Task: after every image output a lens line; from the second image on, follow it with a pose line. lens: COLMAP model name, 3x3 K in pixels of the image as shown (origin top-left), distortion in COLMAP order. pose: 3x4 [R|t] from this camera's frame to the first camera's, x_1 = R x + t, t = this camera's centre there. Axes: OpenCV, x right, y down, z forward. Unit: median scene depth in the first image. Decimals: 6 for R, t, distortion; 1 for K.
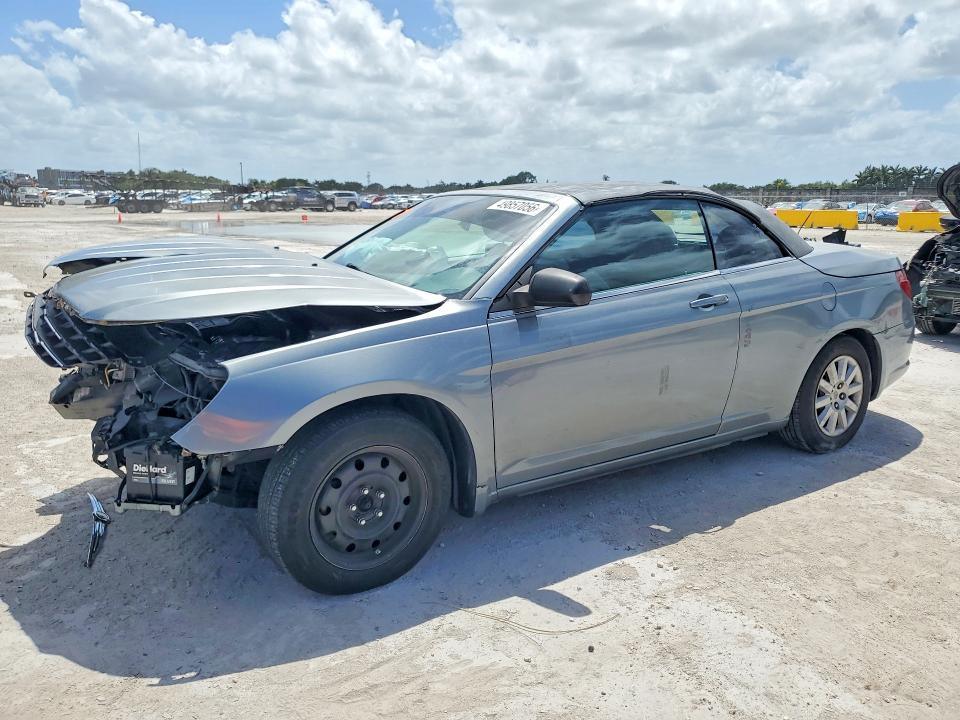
lens RADIAL K [[795.8, 0, 480.0], [0, 795.8, 360.0], [0, 0, 1]] dist [0.056275, -0.013191]
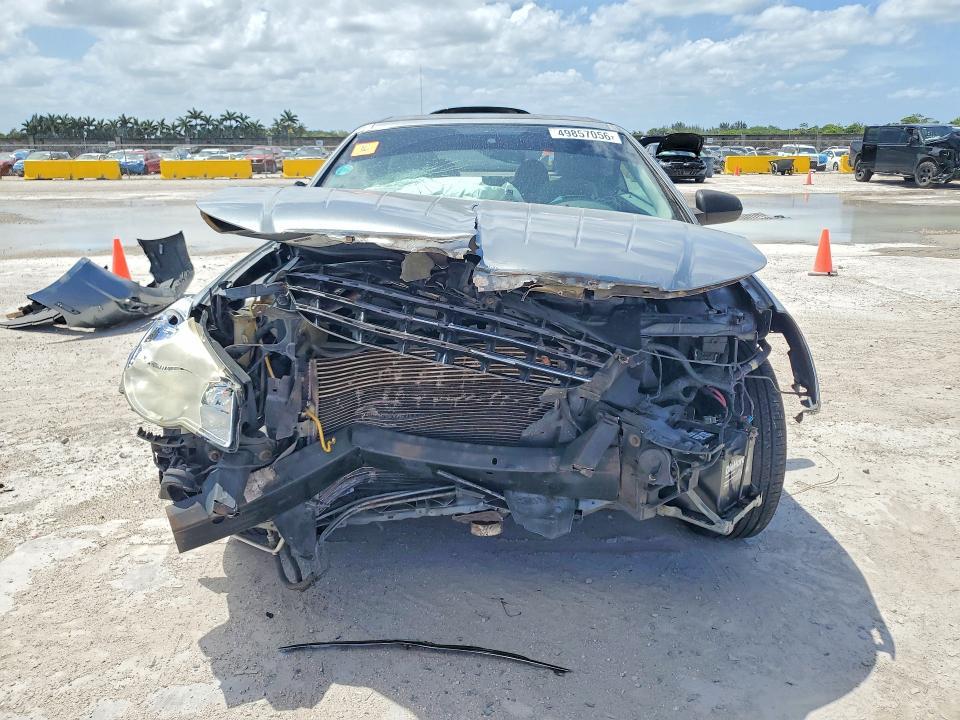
lens RADIAL K [[795.8, 0, 480.0], [0, 795.8, 360.0], [0, 0, 1]] dist [0.056275, -0.013191]
pose [[0.503179, -0.236609, 0.831160, -0.170416], [0.191785, 0.968379, 0.159566, -0.019753], [-0.842632, 0.079114, 0.532646, 0.114280]]
